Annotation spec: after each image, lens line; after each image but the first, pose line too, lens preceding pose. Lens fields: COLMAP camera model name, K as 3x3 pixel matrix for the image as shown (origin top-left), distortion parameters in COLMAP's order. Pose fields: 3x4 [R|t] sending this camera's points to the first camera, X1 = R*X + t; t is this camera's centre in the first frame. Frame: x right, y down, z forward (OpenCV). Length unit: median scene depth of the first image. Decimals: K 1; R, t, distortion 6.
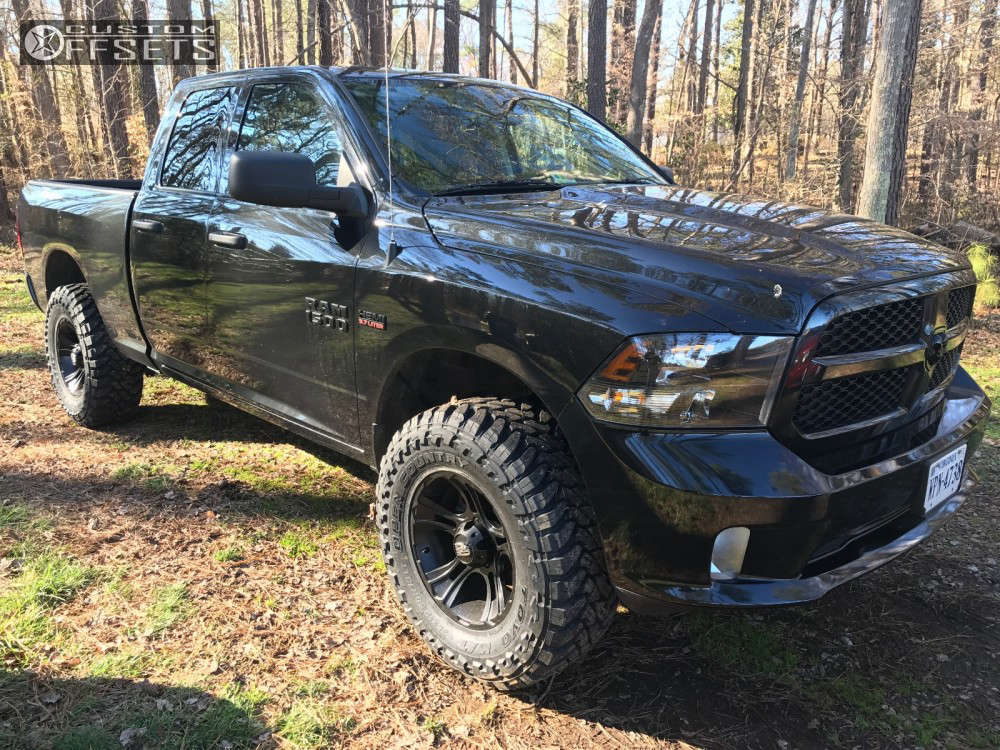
lens RADIAL K [[812.7, 0, 494.0], [0, 812.7, 374.1], [0, 0, 1]] dist [0.001604, 0.004592]
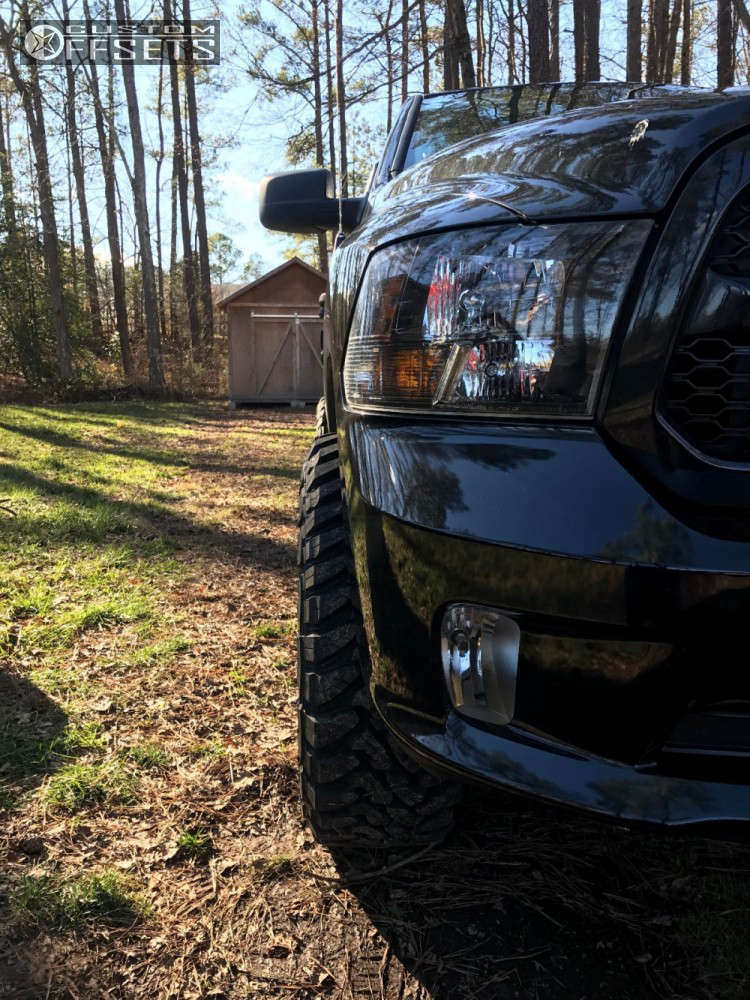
lens RADIAL K [[812.7, 0, 367.5], [0, 812.7, 497.8], [0, 0, 1]] dist [0.001604, 0.004592]
pose [[0.773228, 0.100099, -0.626178, 0.404013], [-0.156201, 0.987102, -0.035088, 0.108951], [0.614589, 0.124941, 0.778890, 0.415654]]
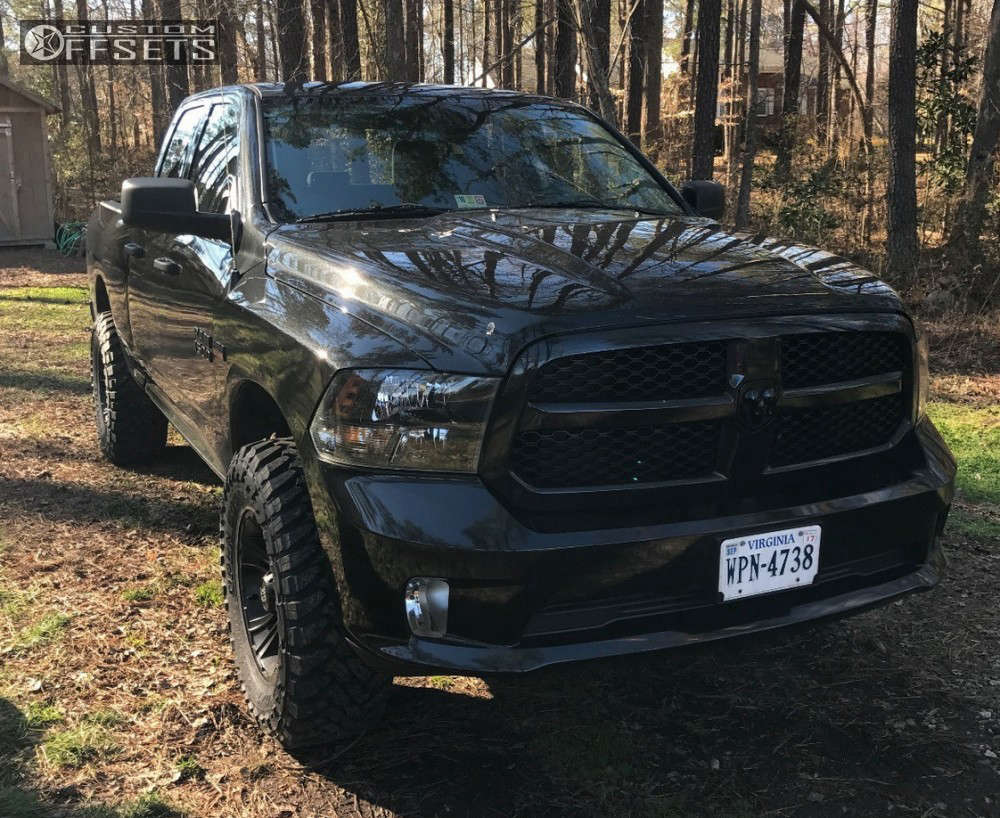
lens RADIAL K [[1072.8, 0, 503.0], [0, 1072.8, 408.0], [0, 0, 1]] dist [-0.015972, 0.000000]
pose [[0.959928, 0.057031, -0.274384, 0.520196], [-0.067846, 0.997242, -0.030084, 0.016560], [0.271911, 0.047494, 0.961150, -0.122150]]
